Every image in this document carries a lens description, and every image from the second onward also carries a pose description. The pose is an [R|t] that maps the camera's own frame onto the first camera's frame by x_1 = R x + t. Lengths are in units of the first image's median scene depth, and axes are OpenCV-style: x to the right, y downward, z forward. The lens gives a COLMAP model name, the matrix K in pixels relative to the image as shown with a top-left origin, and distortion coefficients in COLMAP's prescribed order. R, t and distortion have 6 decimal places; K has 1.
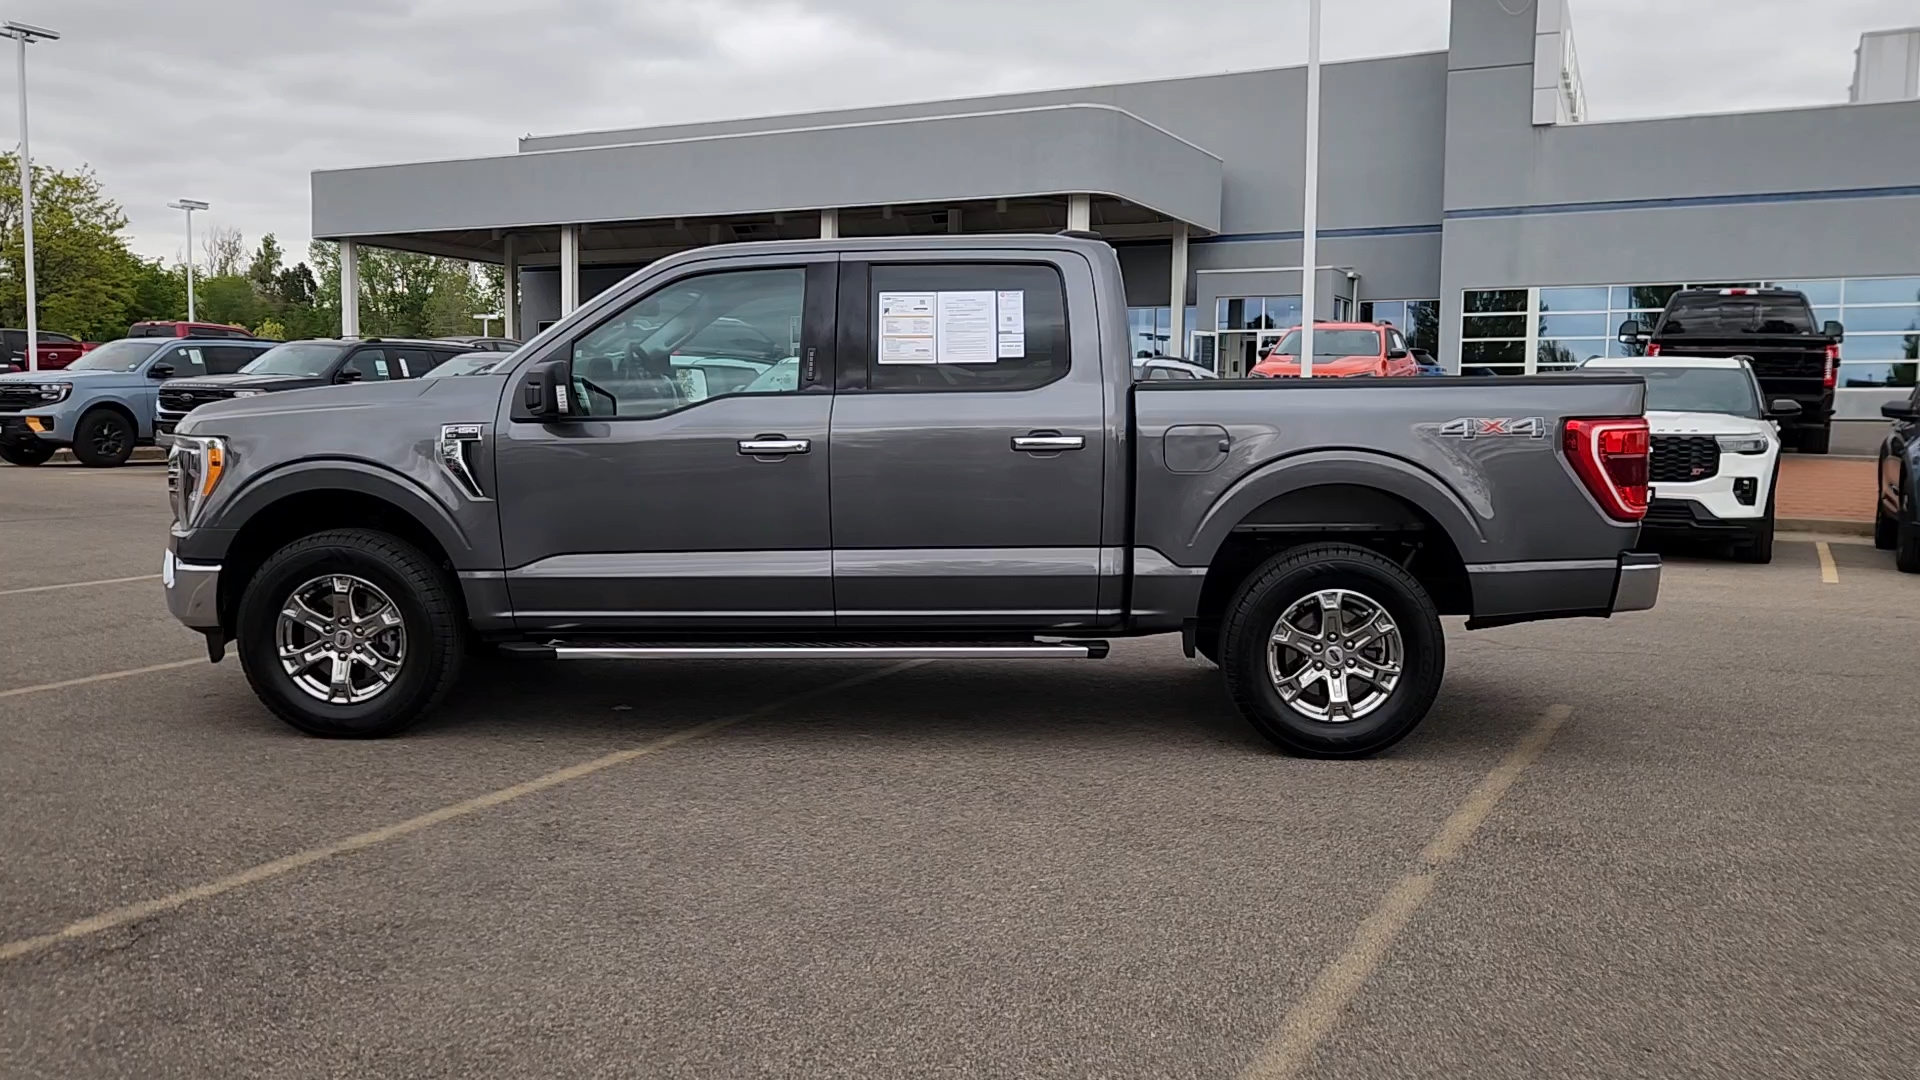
lens RADIAL K [[1621.1, 0, 961.5], [0, 1621.1, 542.4], [0, 0, 1]] dist [0.037627, -0.026220]
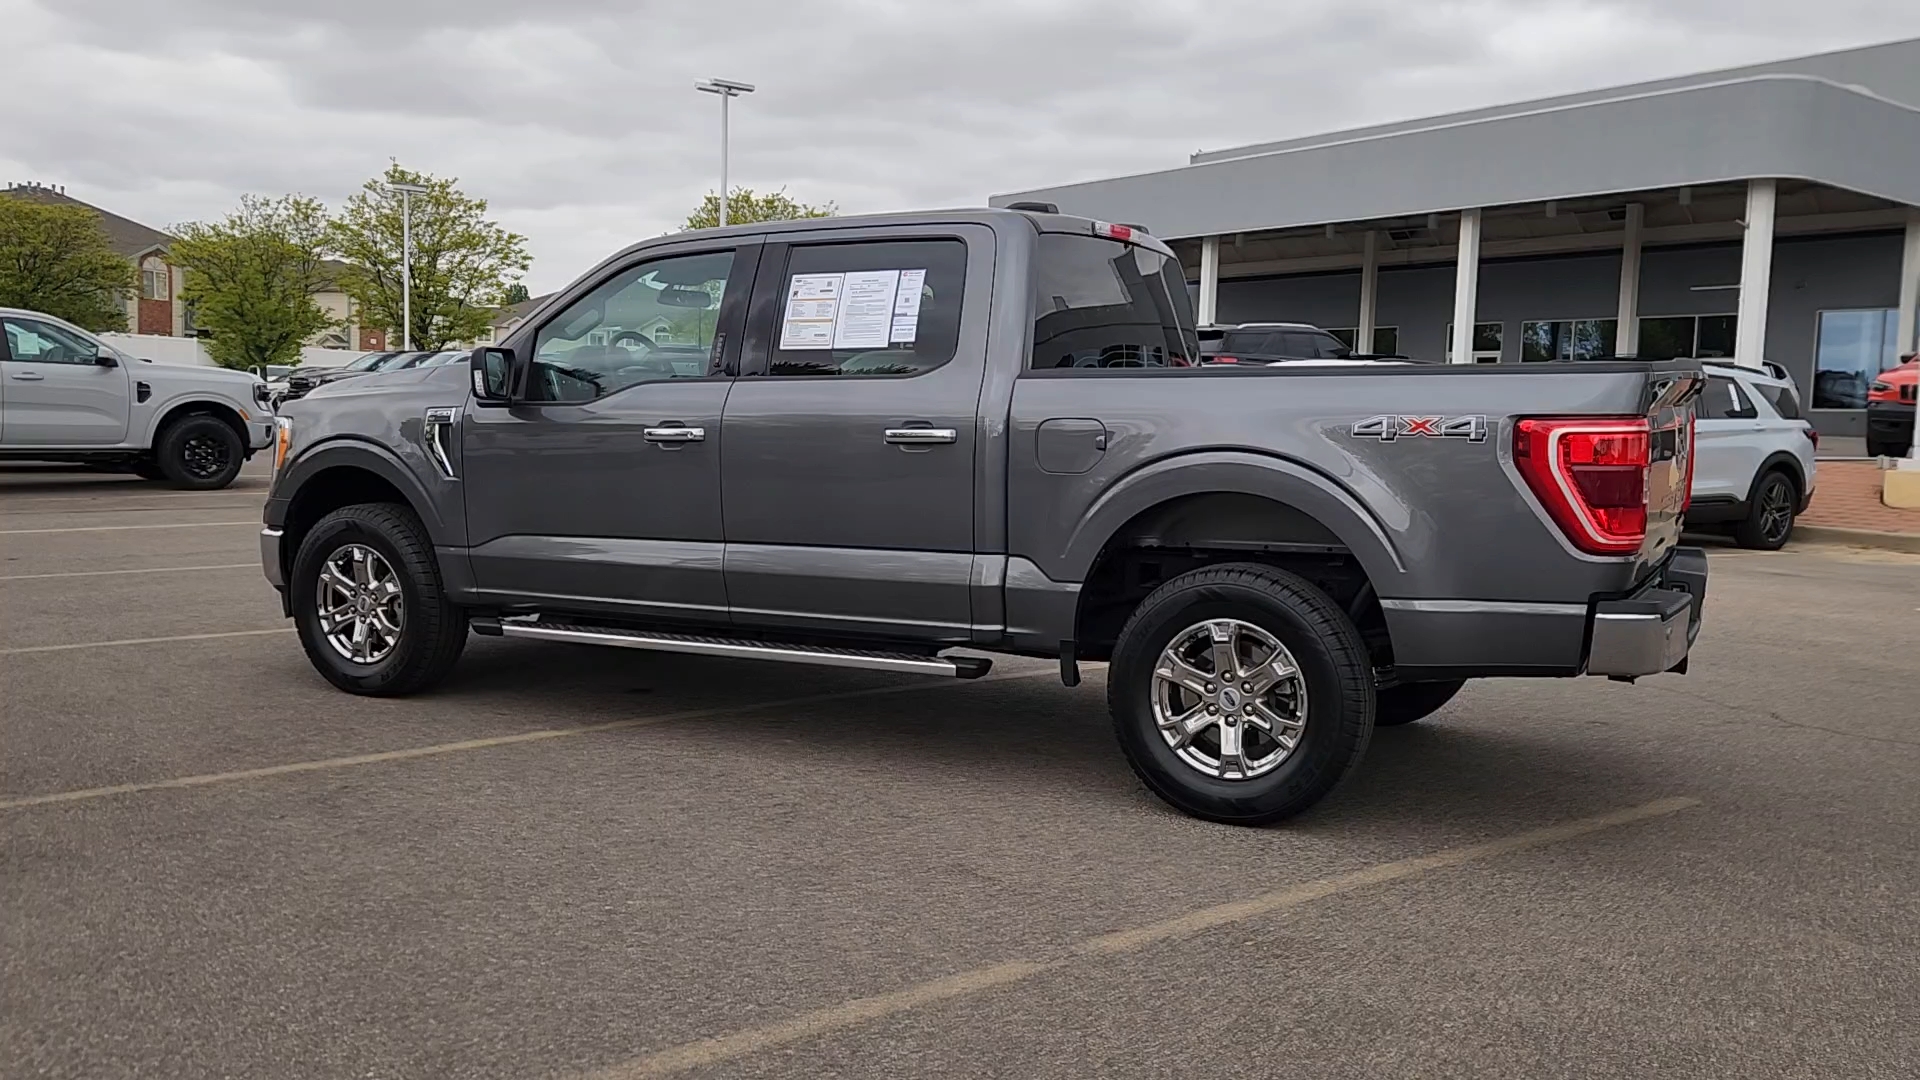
lens RADIAL K [[1621.1, 0, 959.8], [0, 1621.1, 547.5], [0, 0, 1]] dist [0.037627, -0.026220]
pose [[0.901442, 0.048948, -0.430124, 0.457778], [-0.051370, 0.998662, 0.005987, -0.005418], [0.429841, 0.016698, 0.902750, 0.189102]]
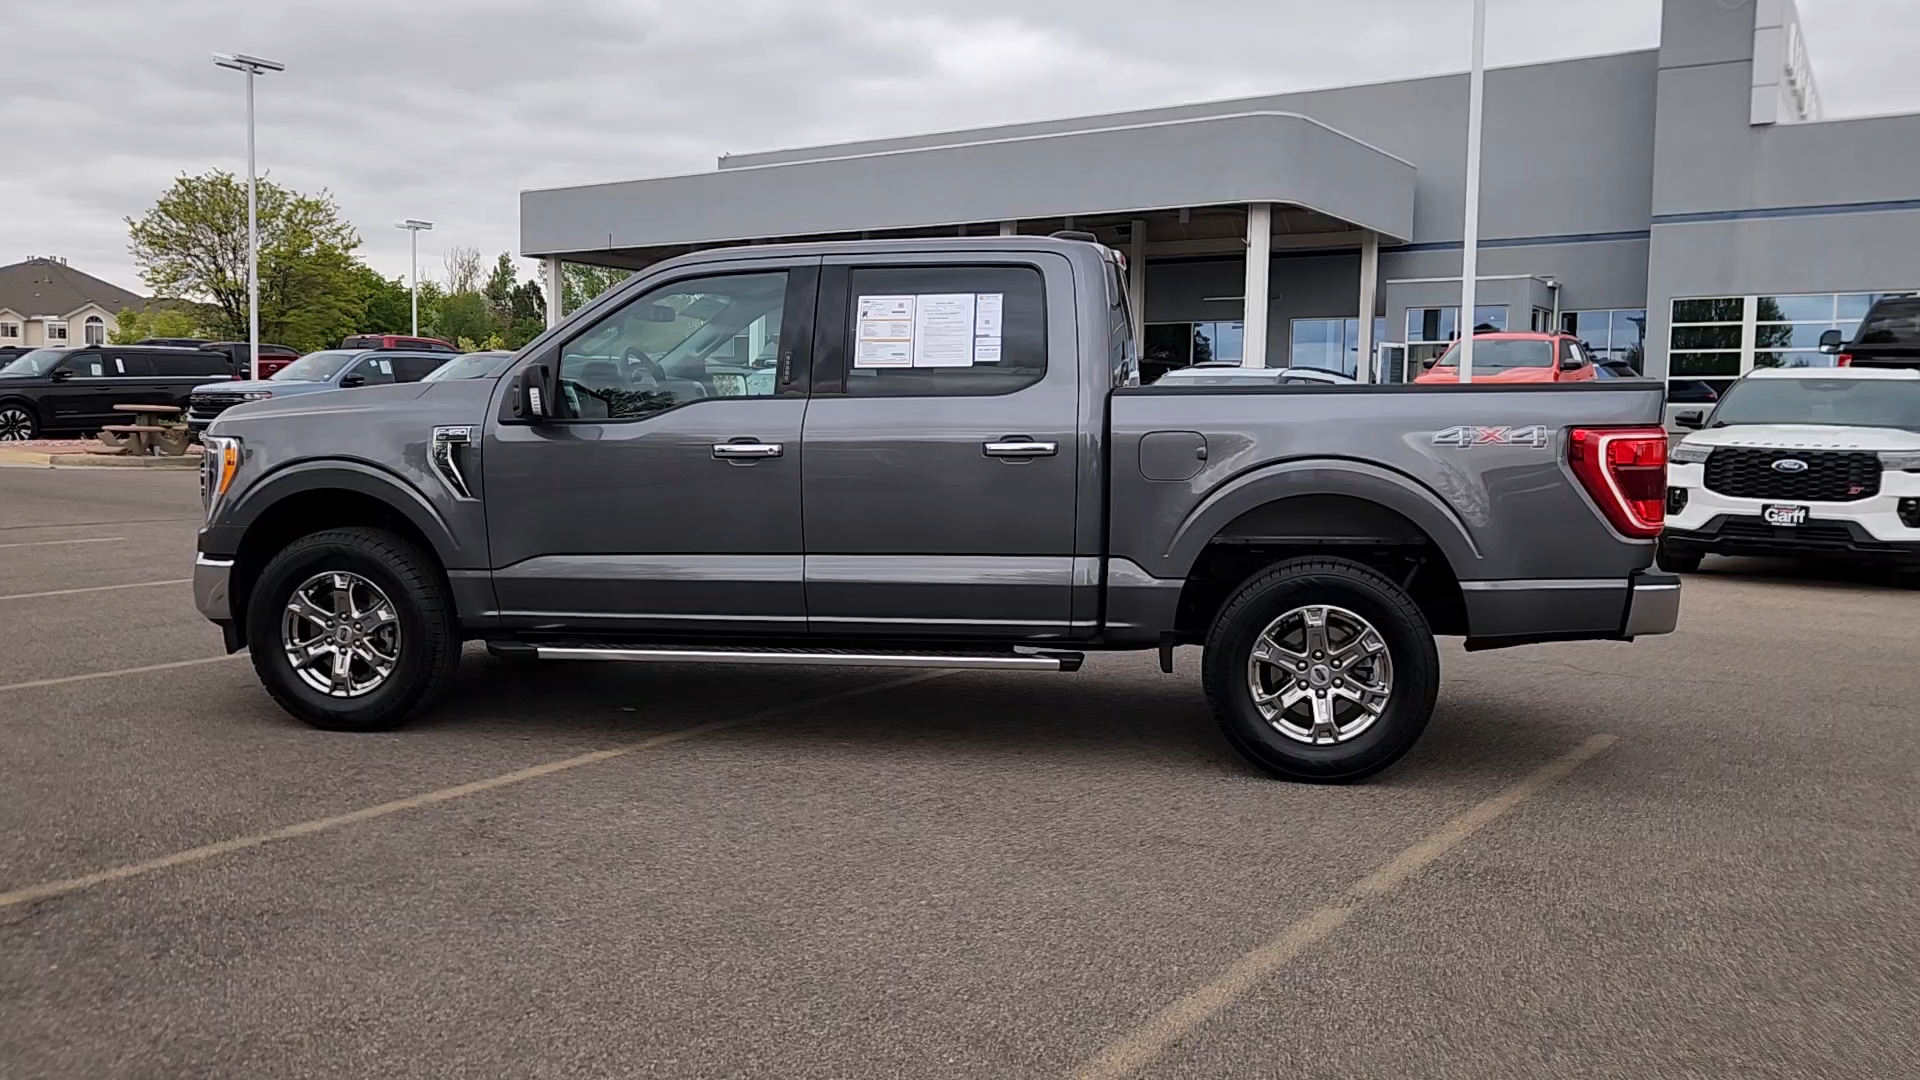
lens RADIAL K [[1621.1, 0, 961.9], [0, 1621.1, 541.1], [0, 0, 1]] dist [0.037627, -0.026220]
pose [[0.991758, 0.014886, -0.127258, 0.141152], [-0.016027, 0.999840, -0.007952, 0.002422], [0.127119, 0.009926, 0.991838, 0.027700]]
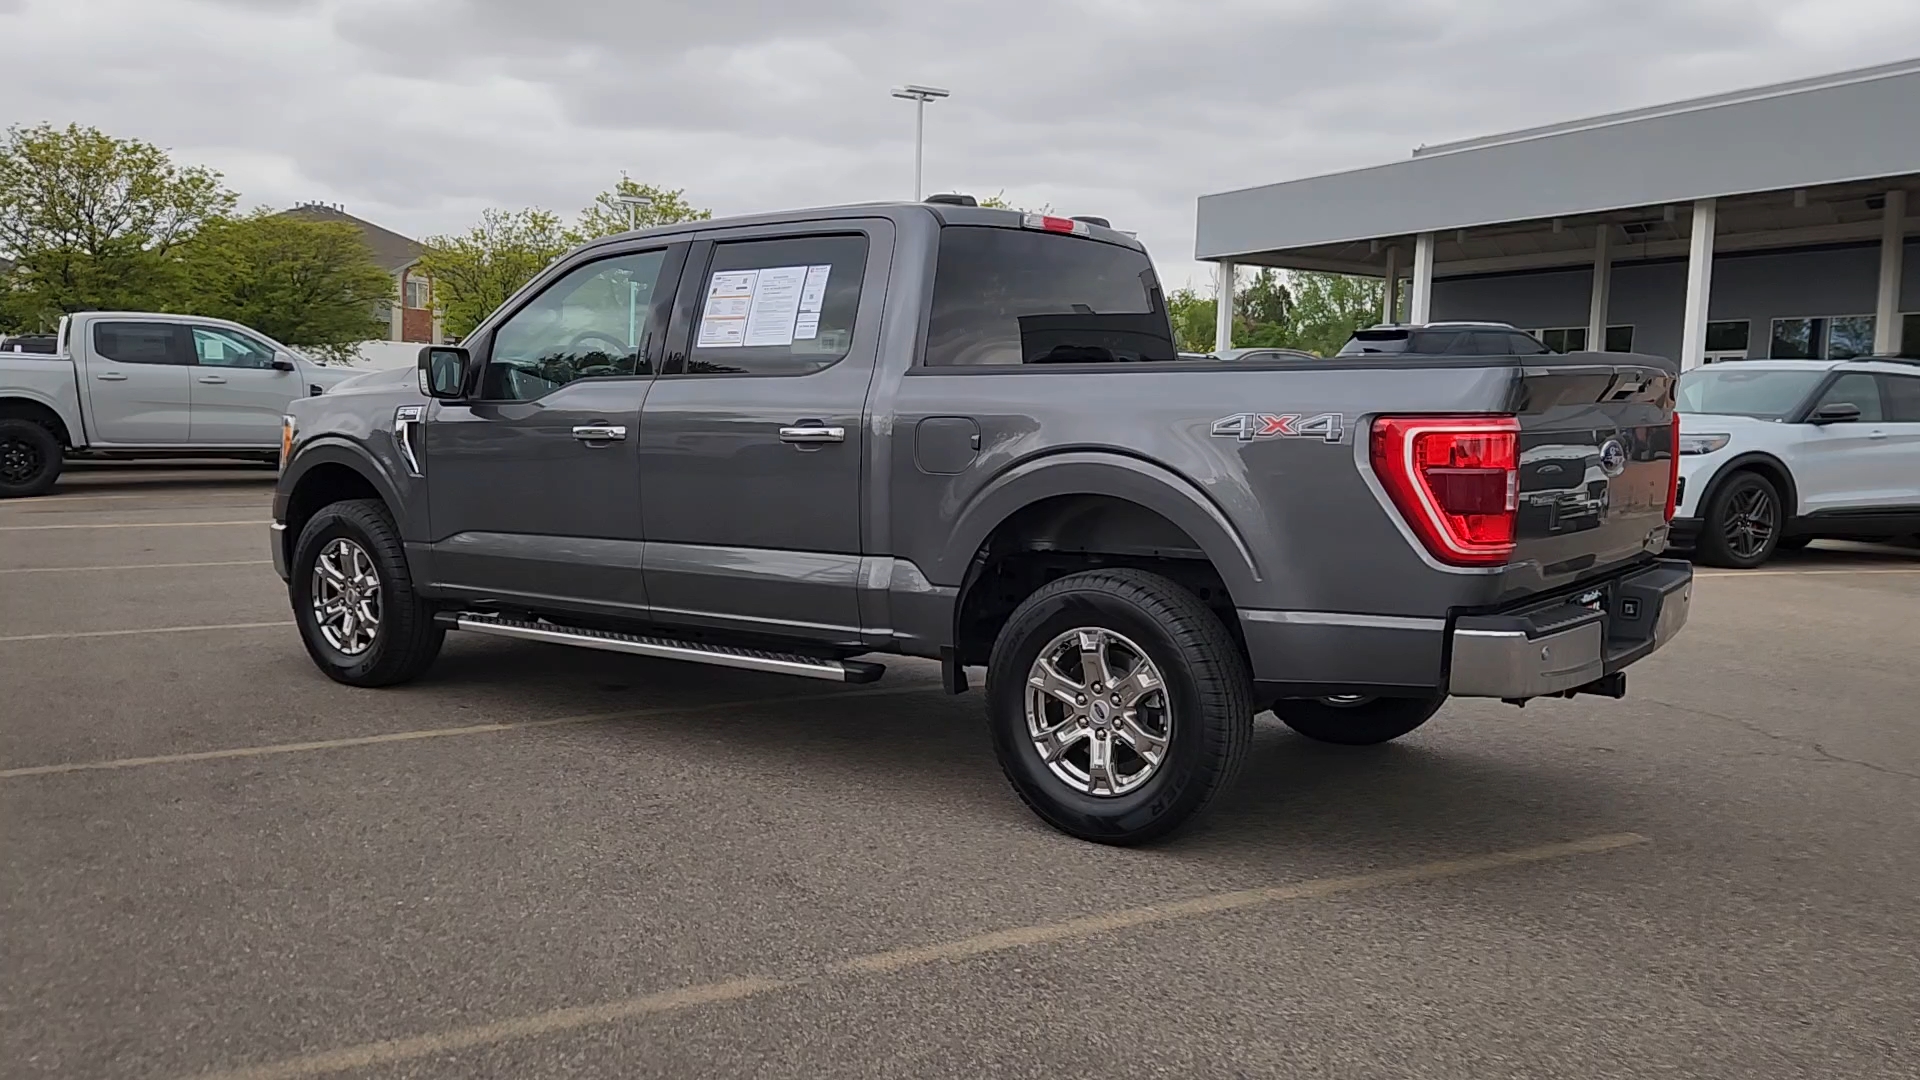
lens RADIAL K [[1621.1, 0, 959.8], [0, 1621.1, 539.5], [0, 0, 1]] dist [0.037627, -0.026220]
pose [[0.828280, 0.056867, -0.557420, 0.607701], [-0.063522, 0.997953, 0.007421, -0.015254], [0.556701, 0.029261, 0.830197, 0.303552]]
